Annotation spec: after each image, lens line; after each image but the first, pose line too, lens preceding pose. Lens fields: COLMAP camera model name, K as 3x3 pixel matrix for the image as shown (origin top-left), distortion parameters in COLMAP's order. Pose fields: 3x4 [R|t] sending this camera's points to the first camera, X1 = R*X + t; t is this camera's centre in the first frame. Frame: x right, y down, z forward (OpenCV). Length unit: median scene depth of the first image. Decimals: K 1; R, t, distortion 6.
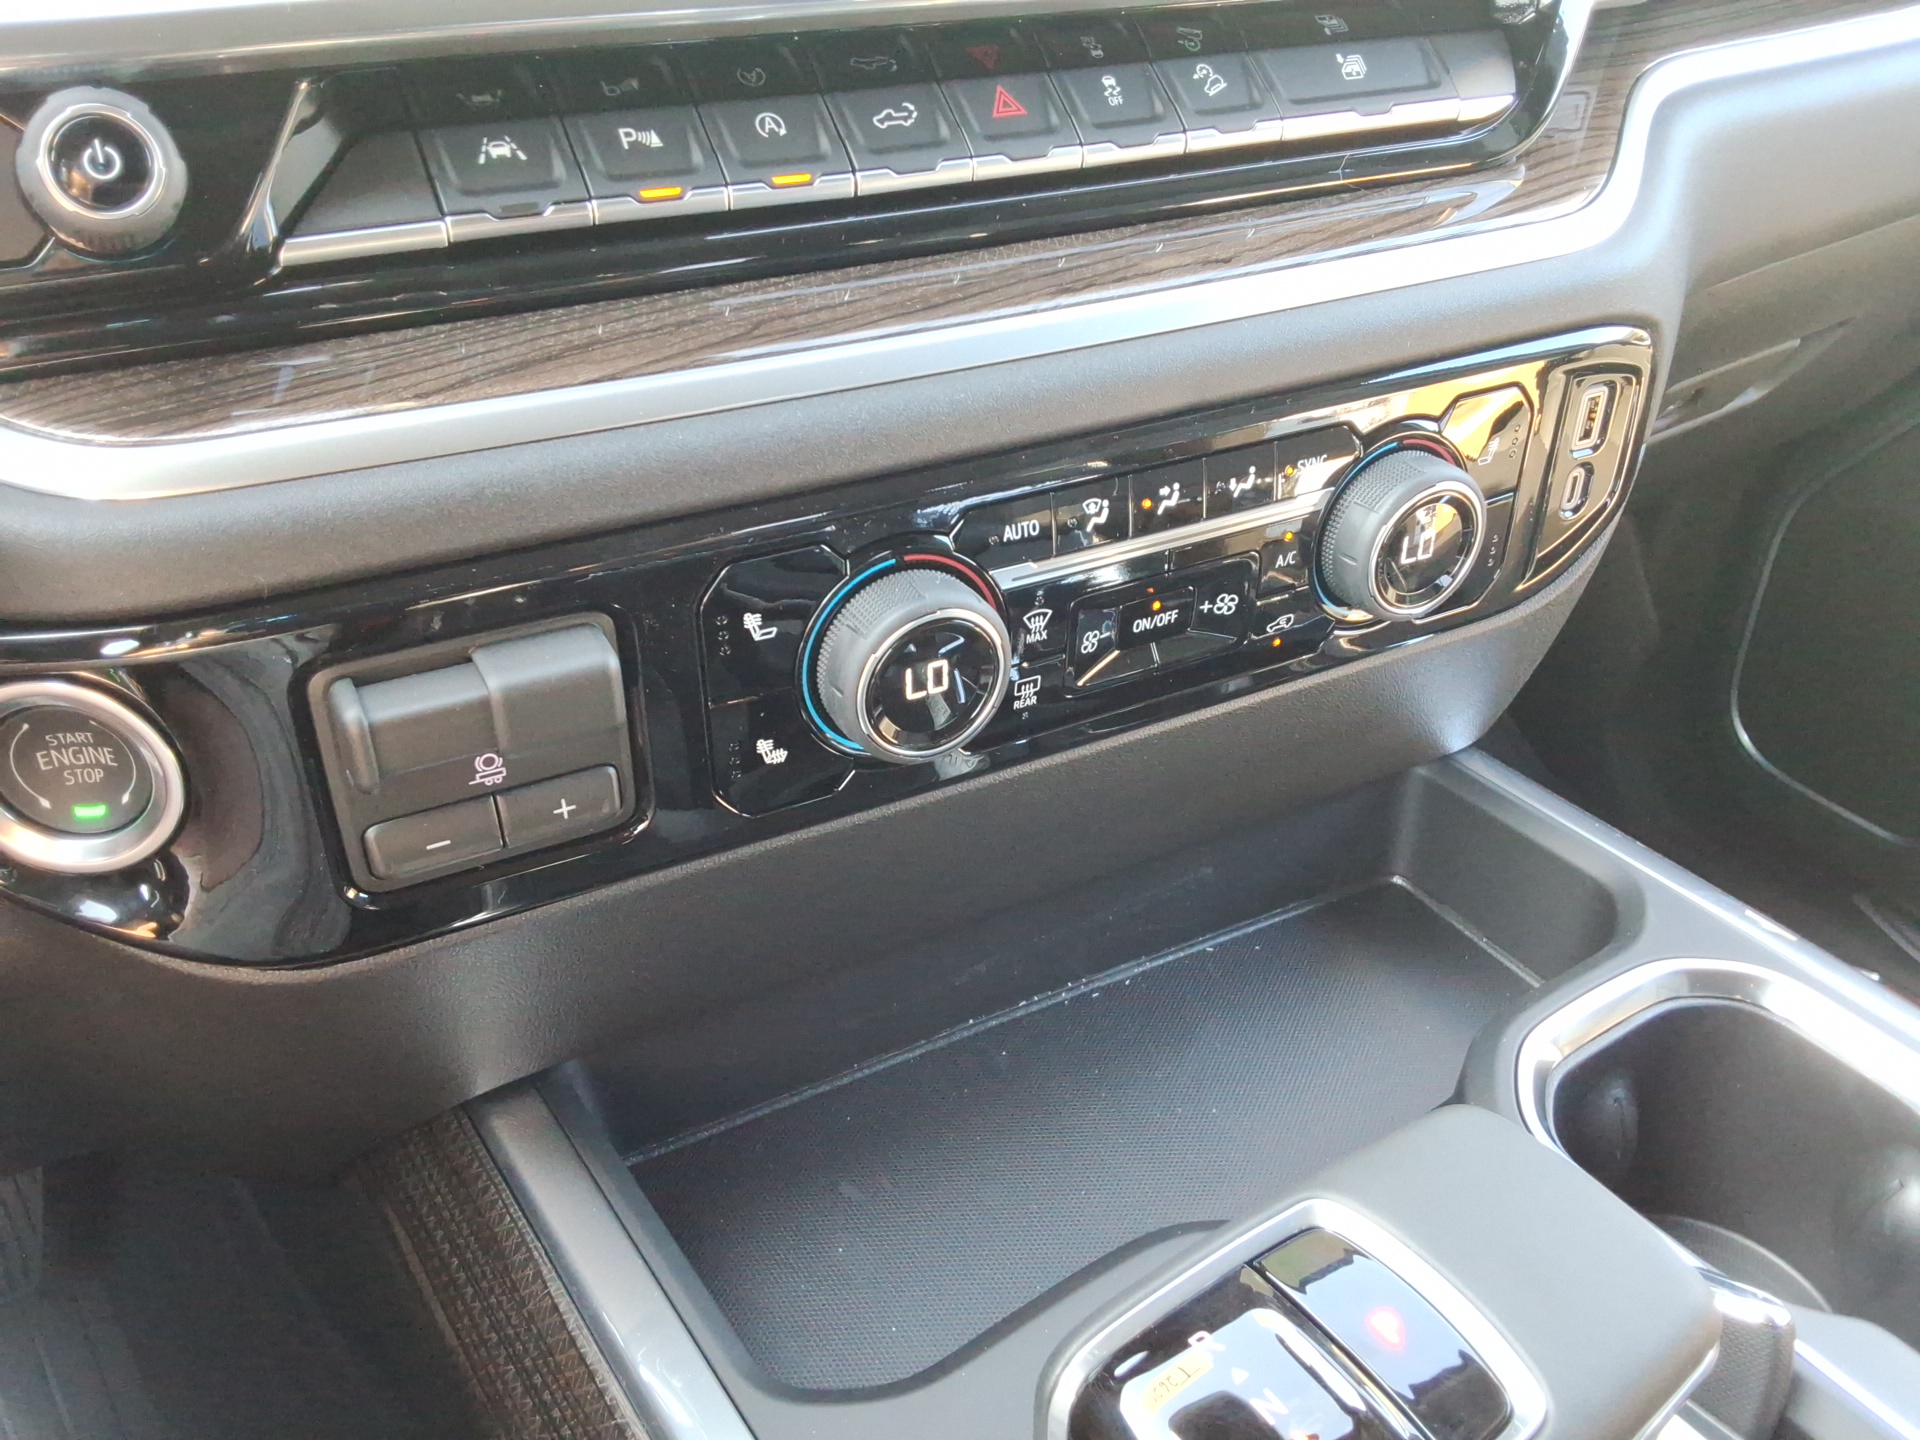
lens RADIAL K [[1544.8, 0, 972.8], [0, 1544.8, 704.0], [0, 0, 1]] dist [0.114191, -0.185190]
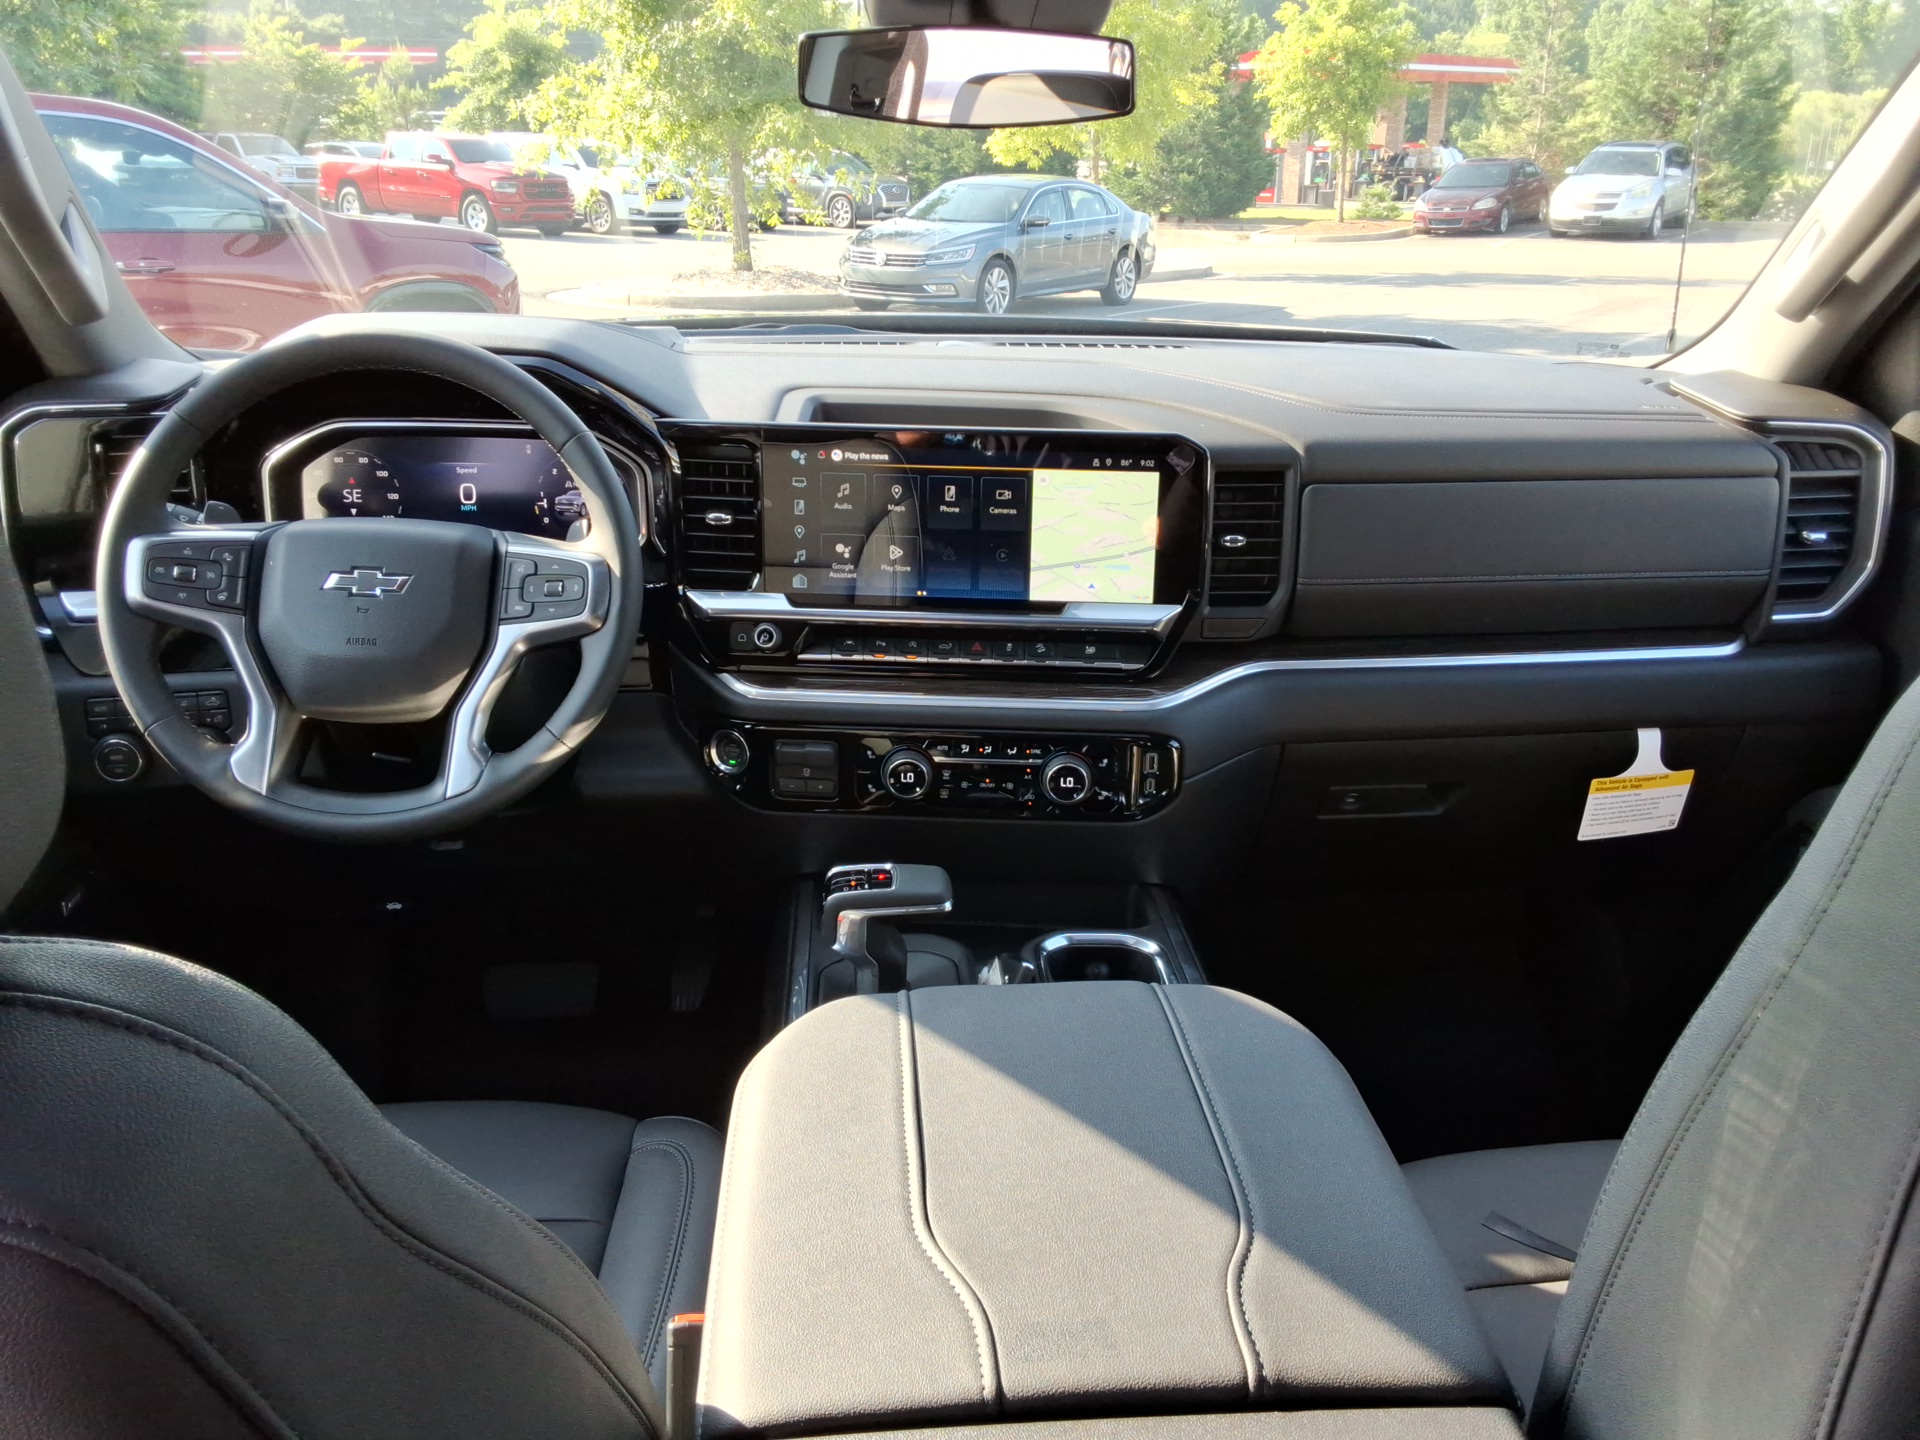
lens RADIAL K [[1544.8, 0, 994.5], [0, 1544.8, 687.8], [0, 0, 1]] dist [0.114191, -0.185190]
pose [[0.858580, 0.156613, -0.488173, 1.991176], [-0.281770, 0.939641, -0.194115, 0.457958], [0.428306, 0.304216, 0.850886, -2.273433]]
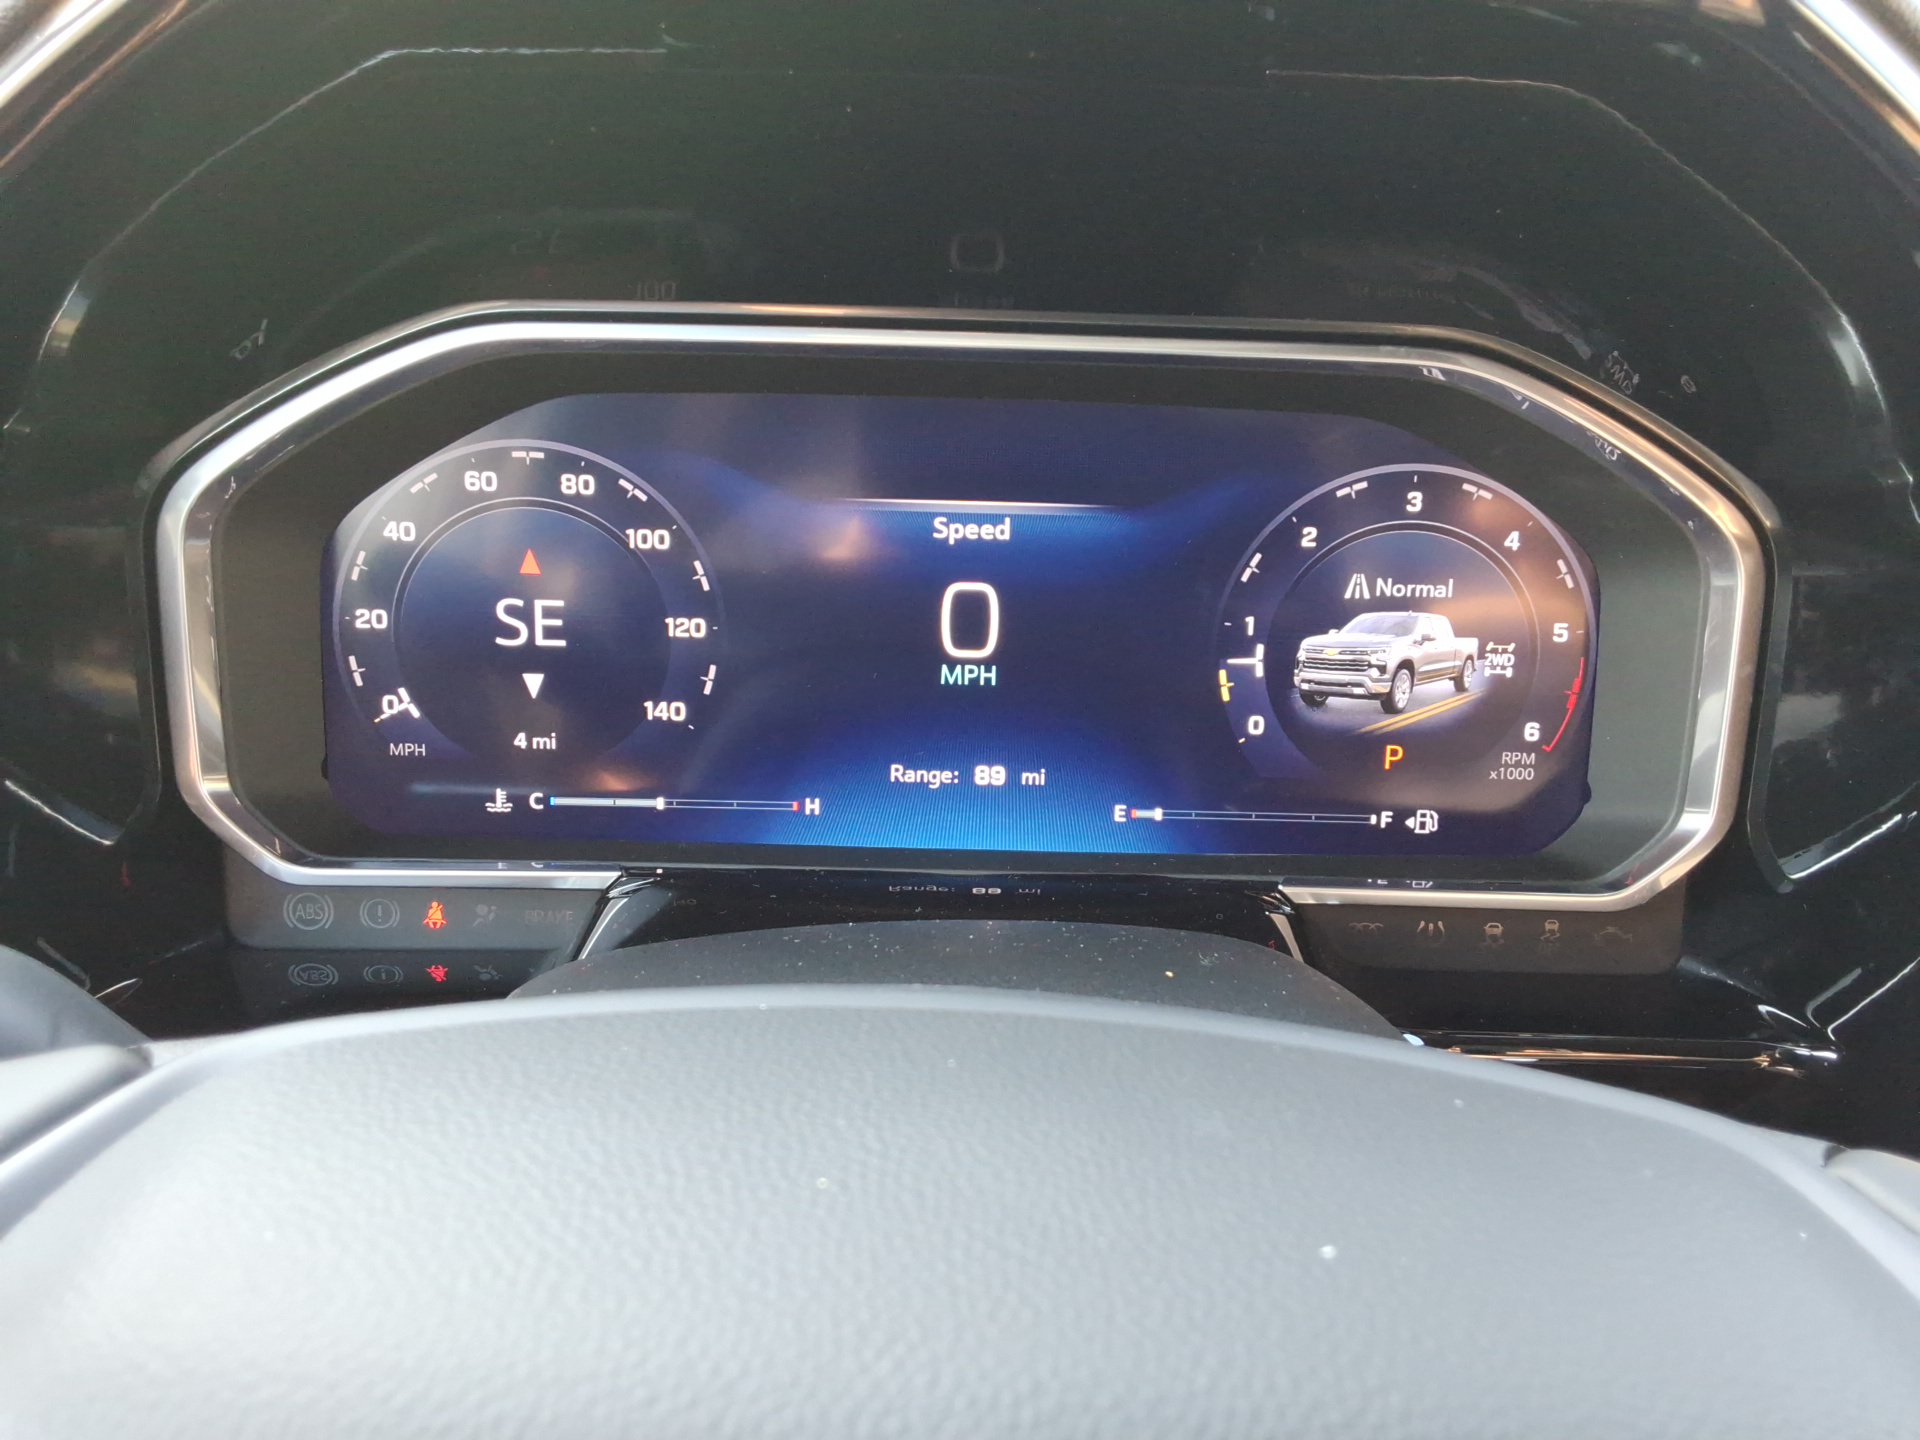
lens RADIAL K [[1544.8, 0, 966.3], [0, 1544.8, 682.1], [0, 0, 1]] dist [0.114191, -0.185190]
pose [[0.824367, 0.192505, -0.532316, -0.735443], [-0.316236, 0.936581, -0.151035, -0.235231], [0.469482, 0.292846, 0.832963, -0.368345]]
